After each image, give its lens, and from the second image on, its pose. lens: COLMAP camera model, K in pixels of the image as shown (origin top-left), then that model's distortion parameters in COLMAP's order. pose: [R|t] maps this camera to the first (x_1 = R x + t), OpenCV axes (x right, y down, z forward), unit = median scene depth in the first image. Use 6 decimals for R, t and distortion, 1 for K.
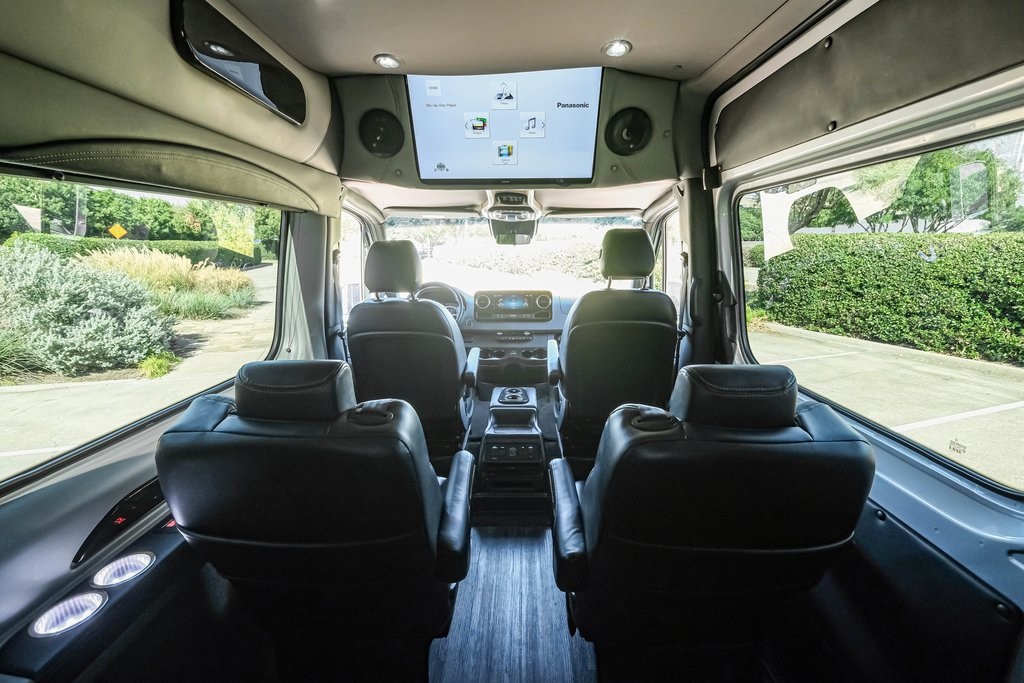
lens RADIAL K [[397.3, 0, 509.6], [0, 397.3, 333.6], [0, 0, 1]] dist [-0.023816, 0.001171]
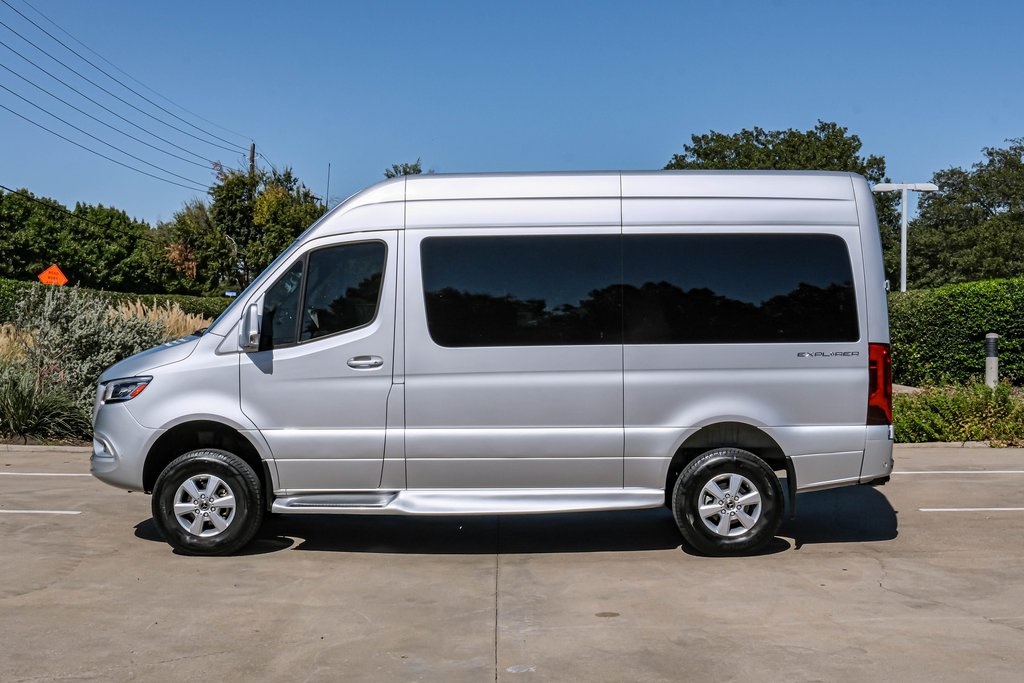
lens RADIAL K [[1205.2, 0, 516.1], [0, 1205.2, 352.1], [0, 0, 1]] dist [0.017230, 0.000000]
pose [[0.929286, 0.010482, -0.369213, 0.597210], [-0.080208, 0.981471, -0.174015, 0.285372], [0.360548, 0.191324, 0.912907, -1.038088]]
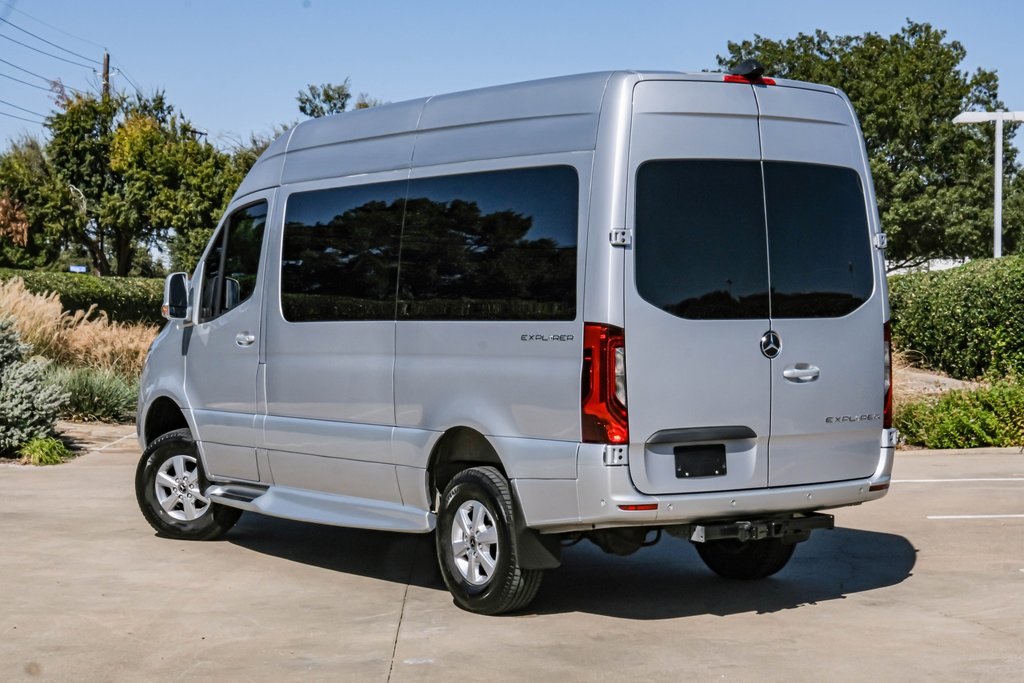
lens RADIAL K [[1722.9, 0, 524.9], [0, 1722.9, 389.0], [0, 0, 1]] dist [0.089572, 0.000000]
pose [[0.936606, 0.012686, -0.350154, 0.761527], [-0.070992, 0.985487, -0.154190, 0.357369], [0.343116, 0.169274, 0.923914, -1.289456]]
